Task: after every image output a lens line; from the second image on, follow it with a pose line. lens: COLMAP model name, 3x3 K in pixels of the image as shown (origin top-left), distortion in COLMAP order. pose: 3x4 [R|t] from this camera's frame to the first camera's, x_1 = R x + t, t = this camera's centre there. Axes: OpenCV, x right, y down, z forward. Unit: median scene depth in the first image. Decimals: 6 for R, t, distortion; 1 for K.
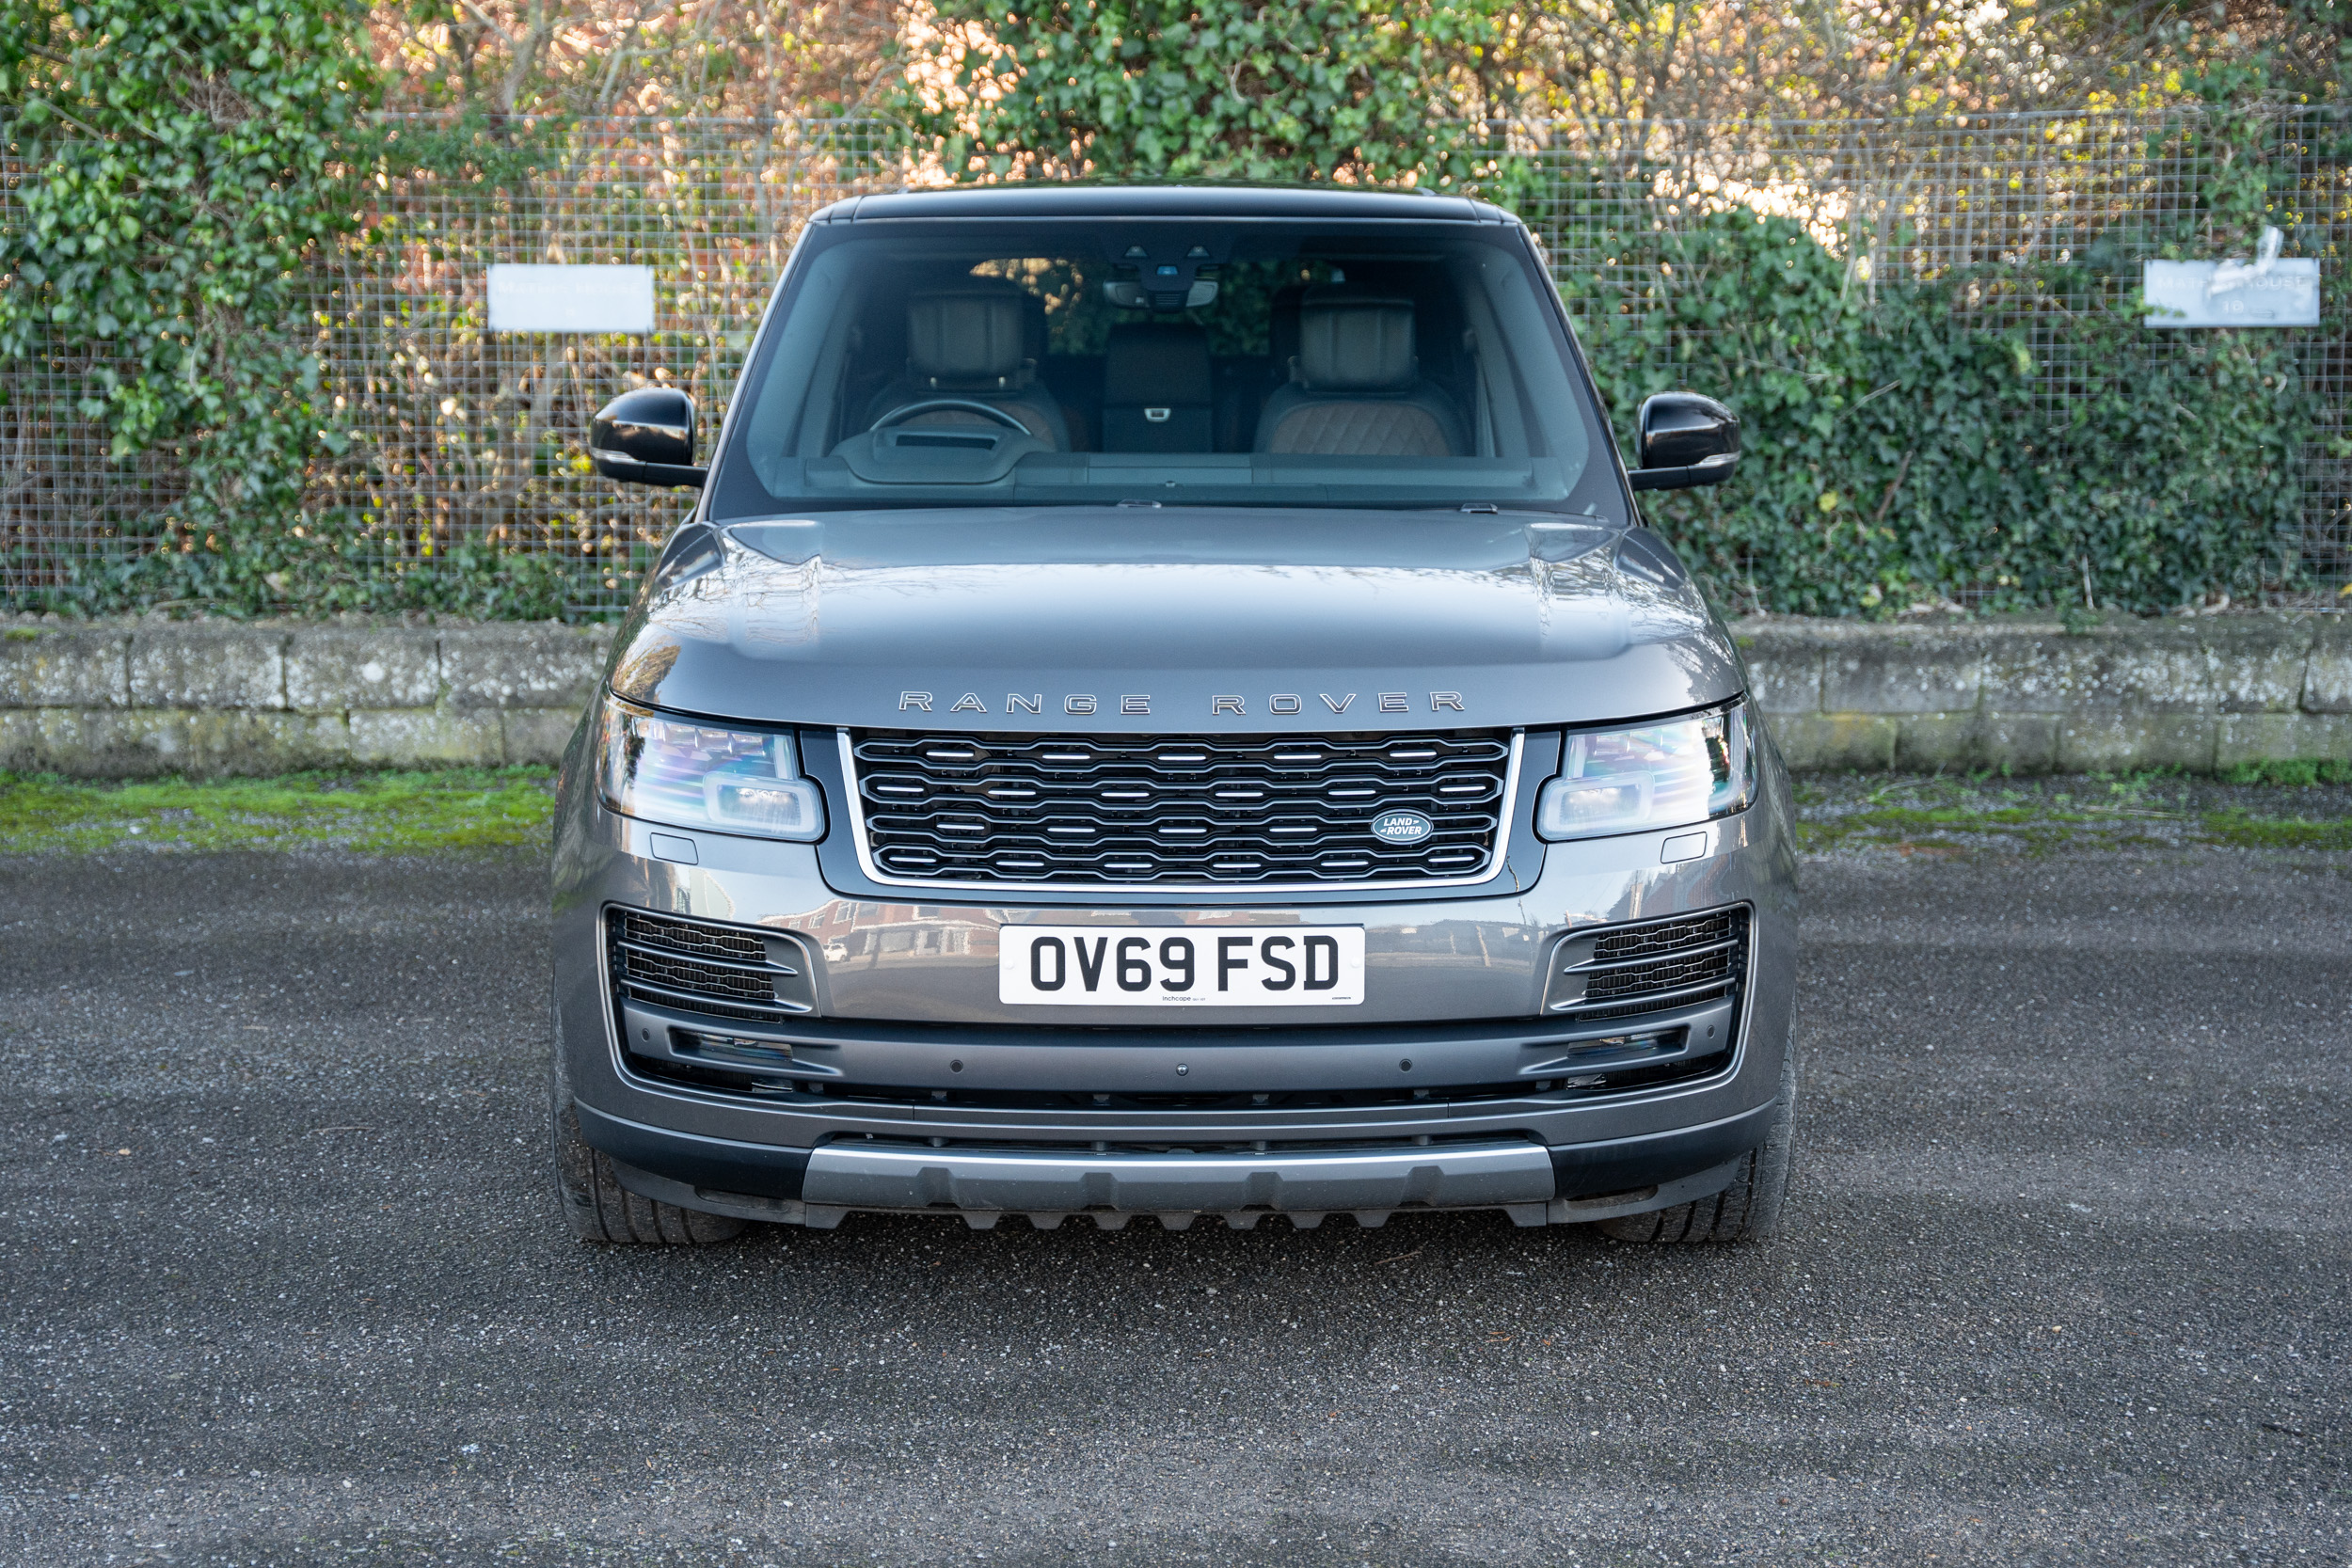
lens RADIAL K [[3592.9, 0, 1176.0], [0, 3592.9, 784.0], [0, 0, 1]] dist [0.004201, 0.454597]
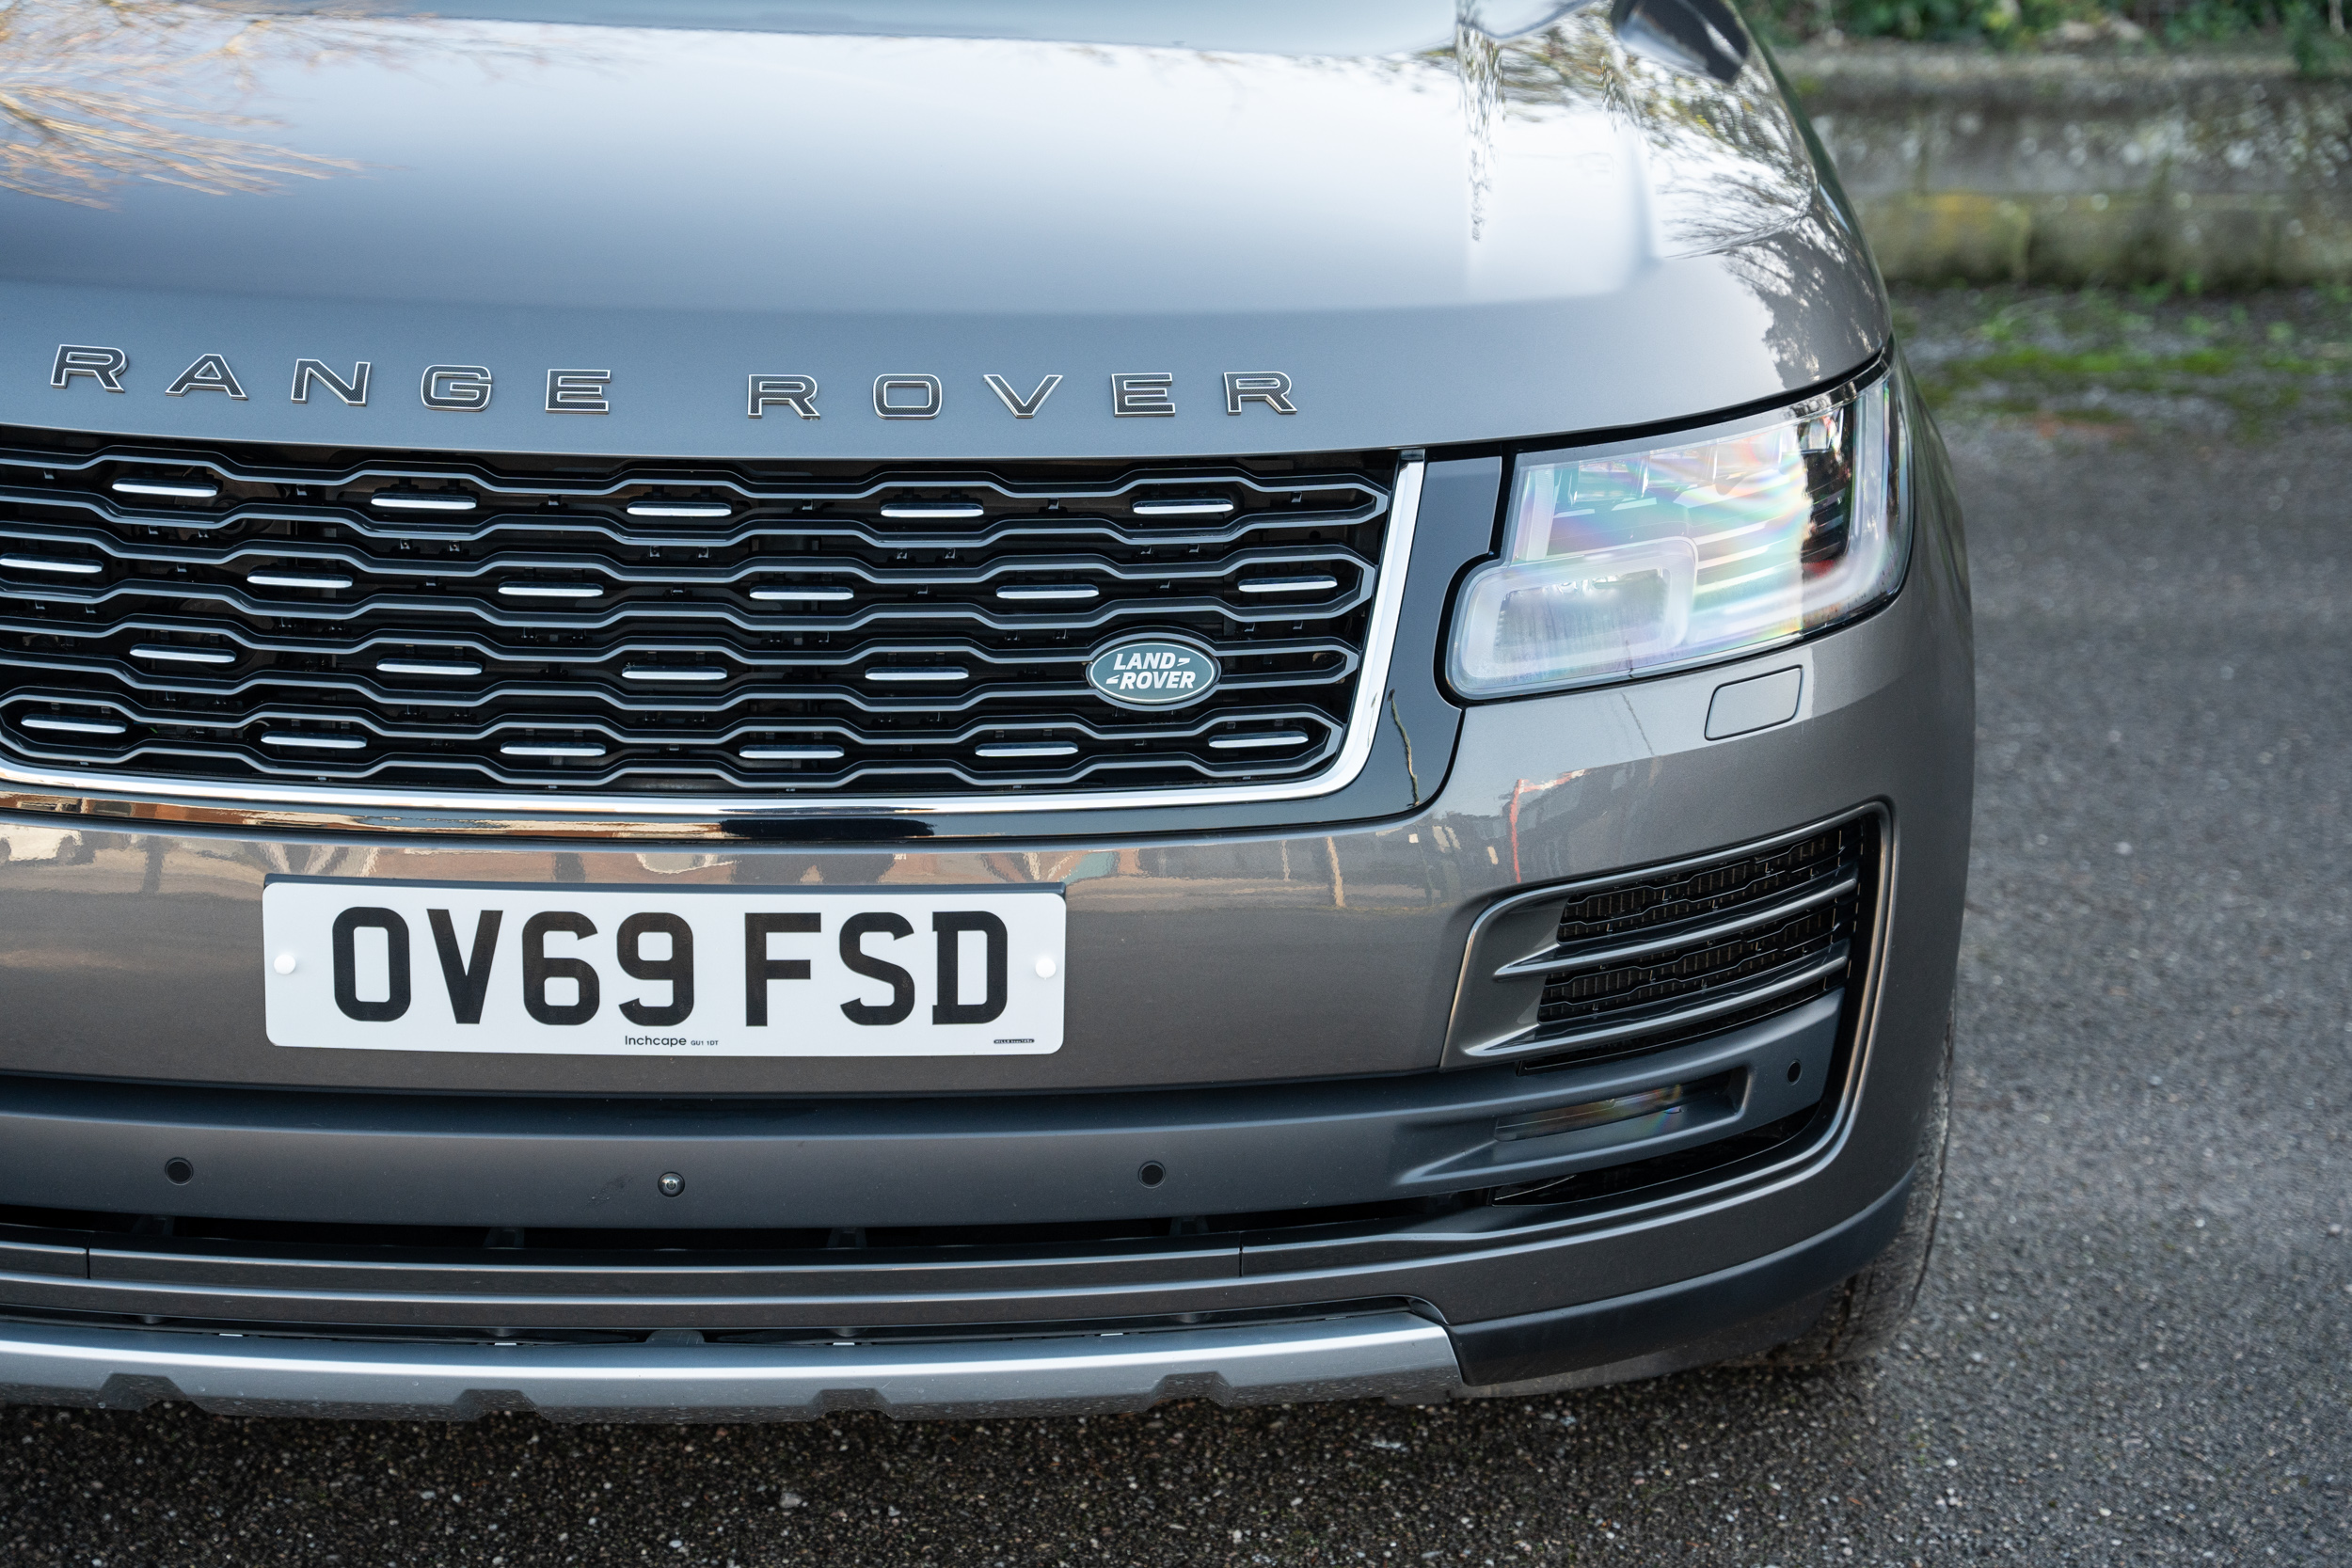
lens RADIAL K [[4317.0, 0, 1176.0], [0, 4317.0, 784.0], [0, 0, 1]] dist [0.228664, 0.135256]
pose [[0.999448, 0.015651, 0.029315, 0.049412], [-0.019632, 0.989837, 0.140845, -0.052028], [-0.026813, -0.141342, 0.989598, 0.443140]]
